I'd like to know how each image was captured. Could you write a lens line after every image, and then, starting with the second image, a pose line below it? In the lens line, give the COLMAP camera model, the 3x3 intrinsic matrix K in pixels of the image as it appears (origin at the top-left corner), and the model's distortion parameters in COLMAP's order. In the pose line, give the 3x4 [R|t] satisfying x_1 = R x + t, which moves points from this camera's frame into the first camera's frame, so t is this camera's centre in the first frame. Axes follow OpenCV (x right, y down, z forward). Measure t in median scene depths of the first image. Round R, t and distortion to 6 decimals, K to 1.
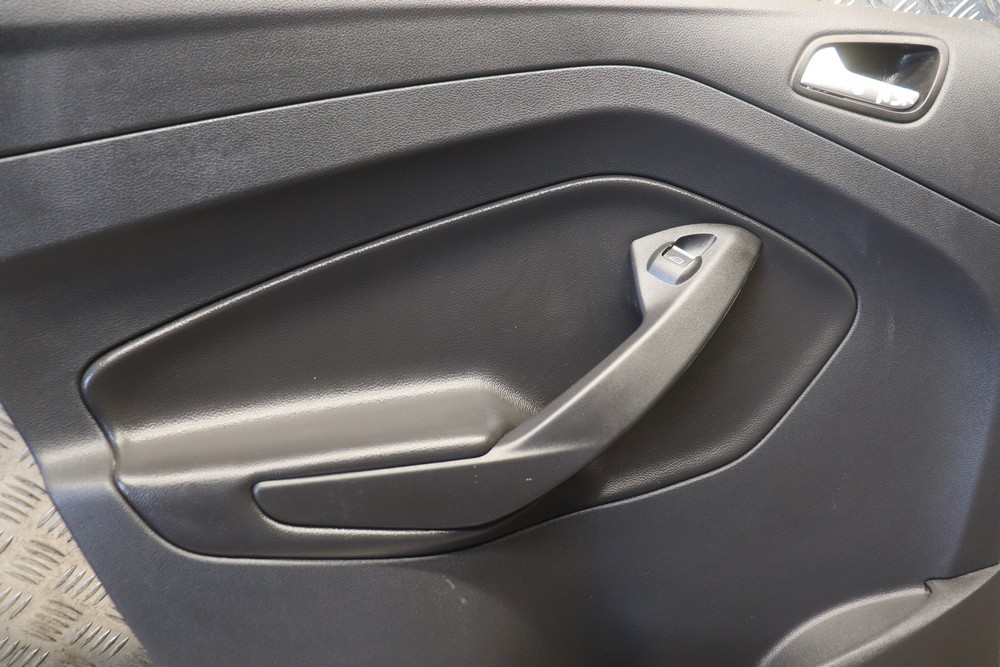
lens RADIAL K [[830.0, 0, 484.9], [0, 830.0, 331.9], [0, 0, 1]] dist [-0.177077, 0.169199]
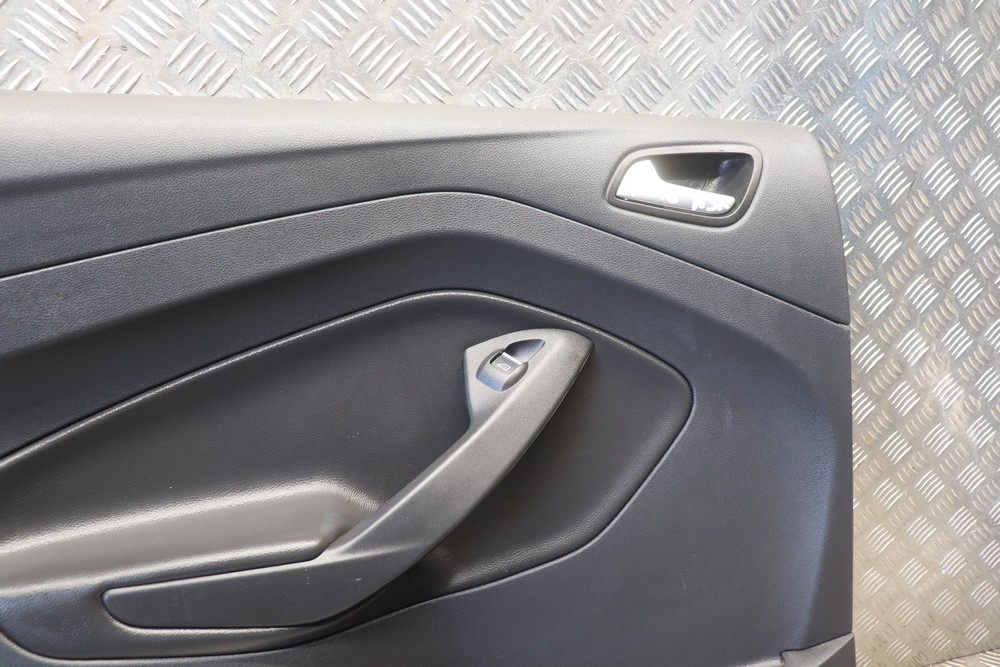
lens RADIAL K [[830.0, 0, 484.9], [0, 830.0, 331.9], [0, 0, 1]] dist [-0.177077, 0.169199]
pose [[0.999447, -0.033154, 0.002640, 0.213869], [0.033243, 0.998272, -0.048453, -0.084011], [-0.001029, 0.048514, 0.998822, -0.084107]]
